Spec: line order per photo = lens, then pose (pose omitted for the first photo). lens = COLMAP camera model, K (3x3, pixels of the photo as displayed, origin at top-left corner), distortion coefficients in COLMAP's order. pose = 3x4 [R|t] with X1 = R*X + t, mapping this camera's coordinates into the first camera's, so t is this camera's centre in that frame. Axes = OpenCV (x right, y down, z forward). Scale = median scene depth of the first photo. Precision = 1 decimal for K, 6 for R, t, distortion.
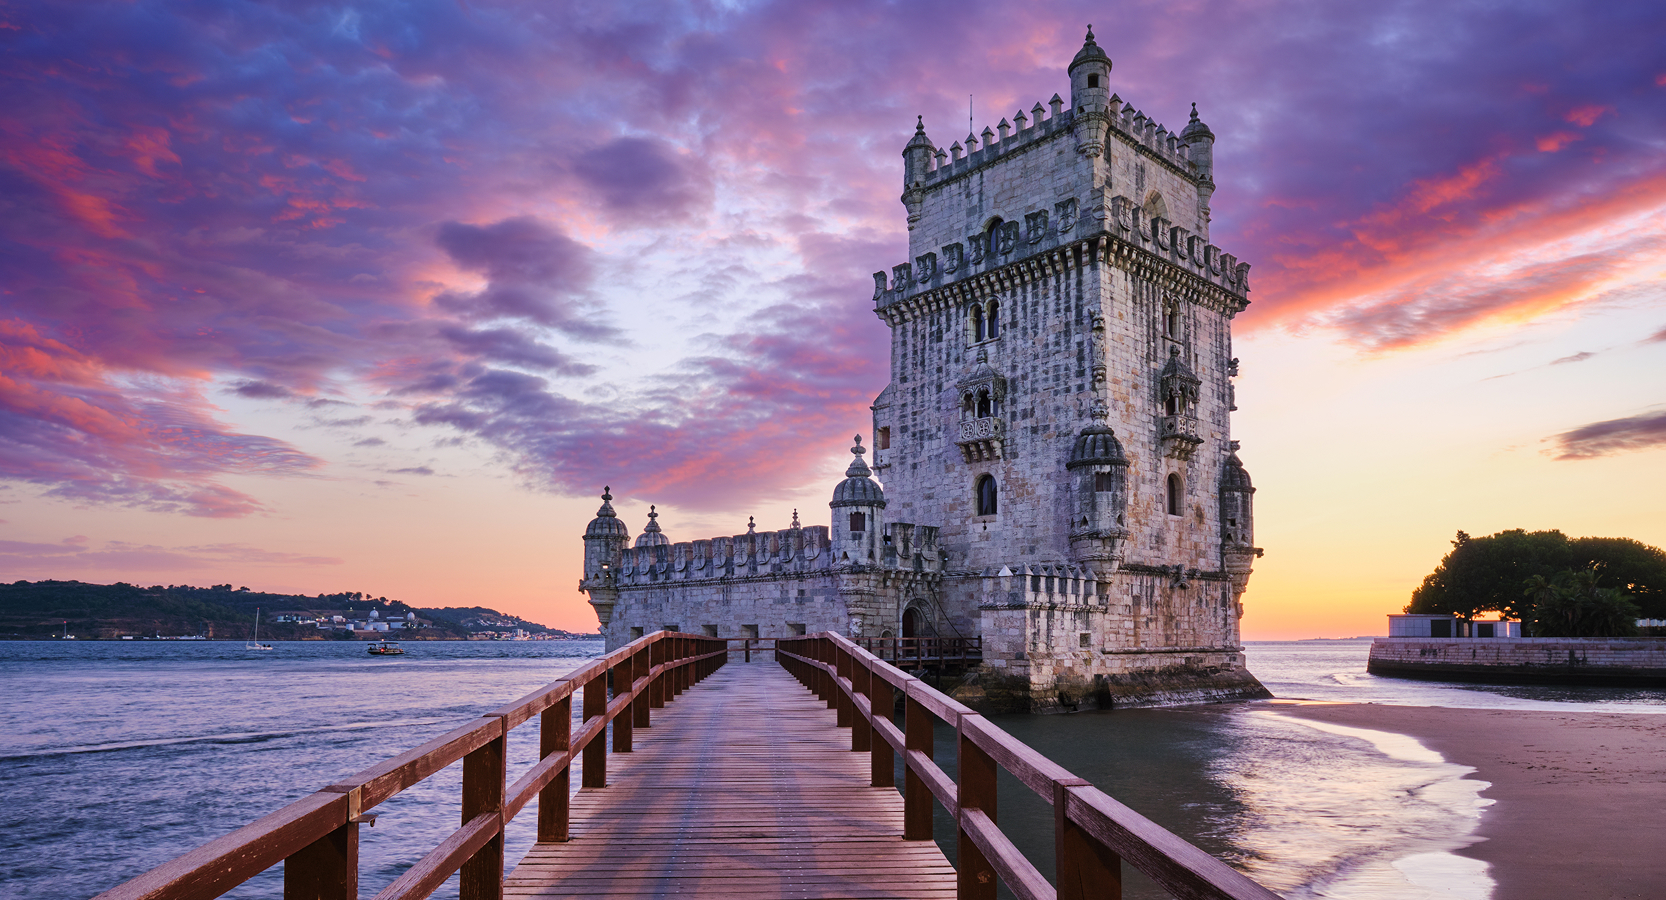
lens RADIAL K [[929.7, 0, 837.1], [0, 929.7, 639.6], [0, 0, 1]] dist [0.002389, -0.007623]
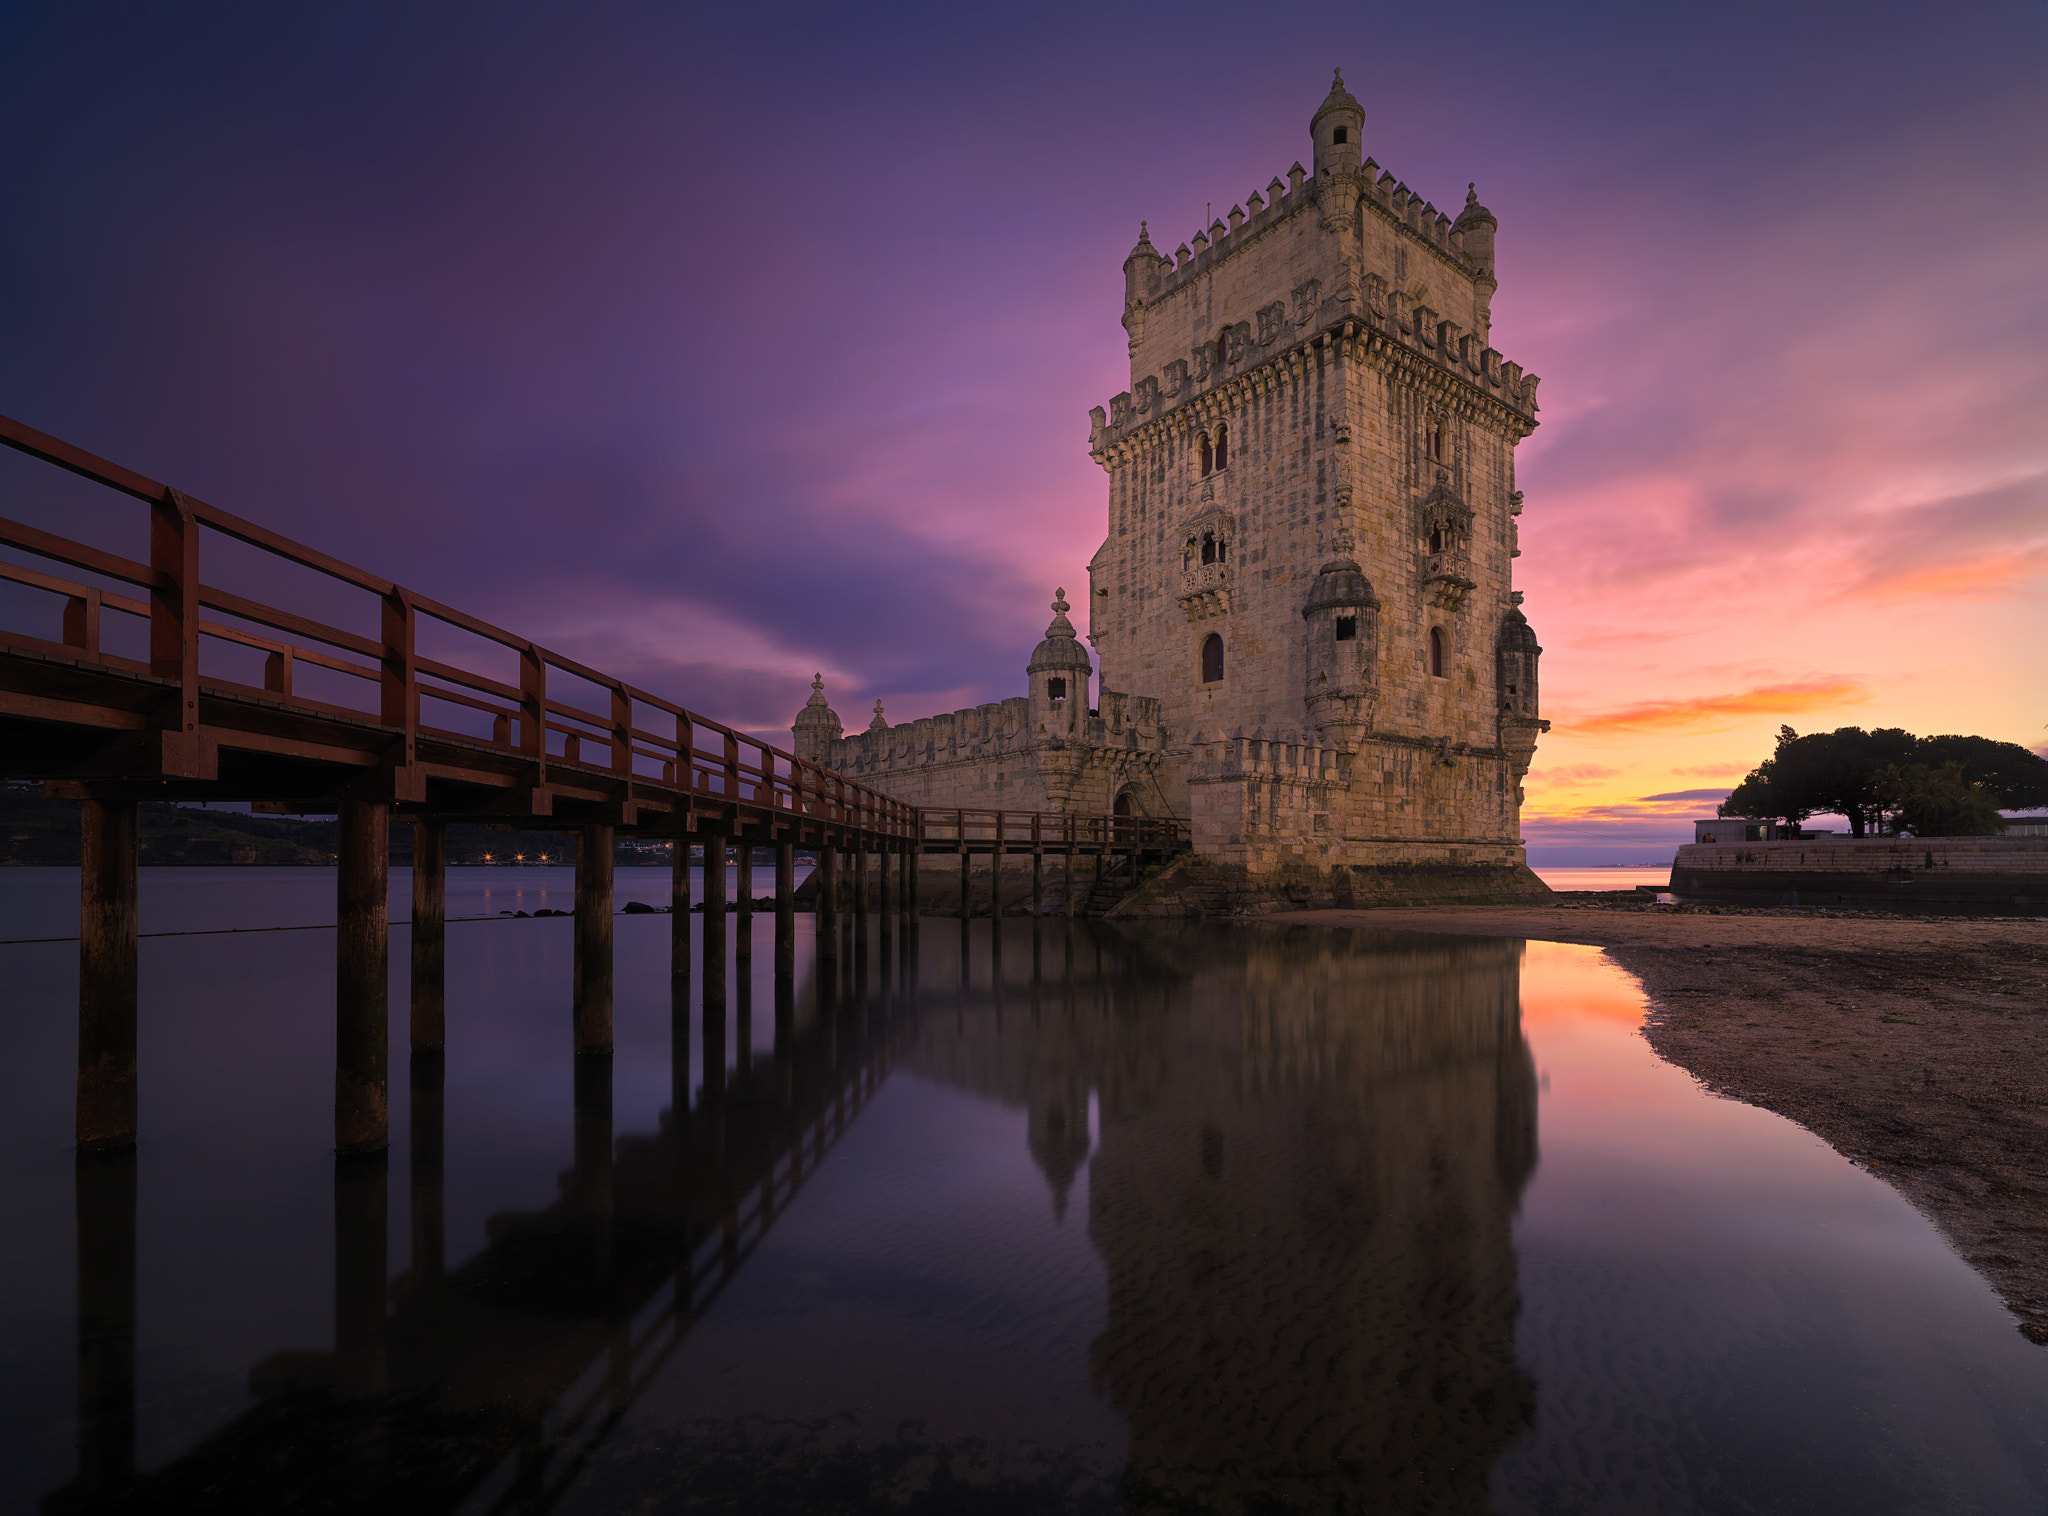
lens RADIAL K [[887.8, 0, 1066.1], [0, 887.8, 888.5], [0, 0, 1]] dist [0.000040, -0.000280]
pose [[0.997121, 0.003779, -0.075735, 0.090223], [-0.001855, 0.999674, 0.025459, 0.034886], [0.075807, -0.025245, 0.996803, 0.177325]]
